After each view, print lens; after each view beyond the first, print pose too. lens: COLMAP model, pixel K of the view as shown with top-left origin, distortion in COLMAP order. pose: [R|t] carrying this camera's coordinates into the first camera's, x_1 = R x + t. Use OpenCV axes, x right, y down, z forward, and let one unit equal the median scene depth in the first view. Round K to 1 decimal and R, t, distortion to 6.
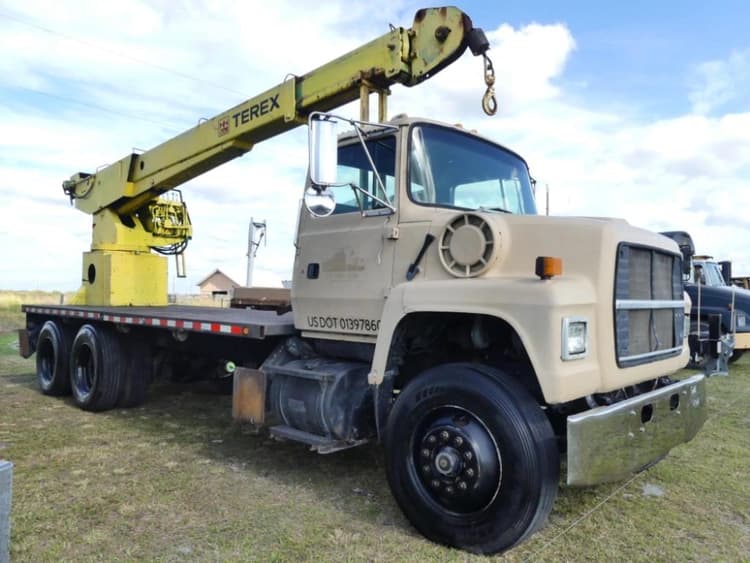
lens RADIAL K [[559.2, 0, 375.0], [0, 559.2, 281.5], [0, 0, 1]] dist [-0.003534, -0.000332]
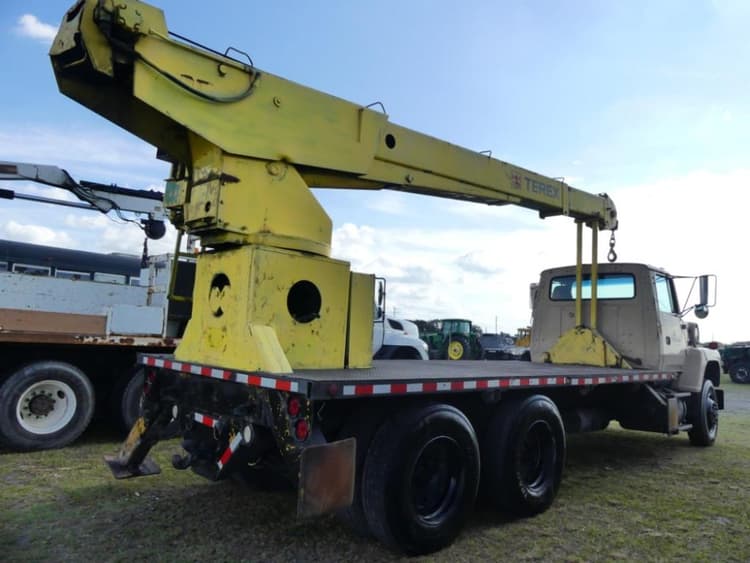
lens RADIAL K [[559.2, 0, 375.0], [0, 559.2, 281.5], [0, 0, 1]] dist [-0.003534, -0.000332]
pose [[0.037595, 0.085483, 0.995630, -1.315441], [-0.066901, 0.994314, -0.082844, 0.004552], [-0.997051, -0.063494, 0.043100, 1.244280]]
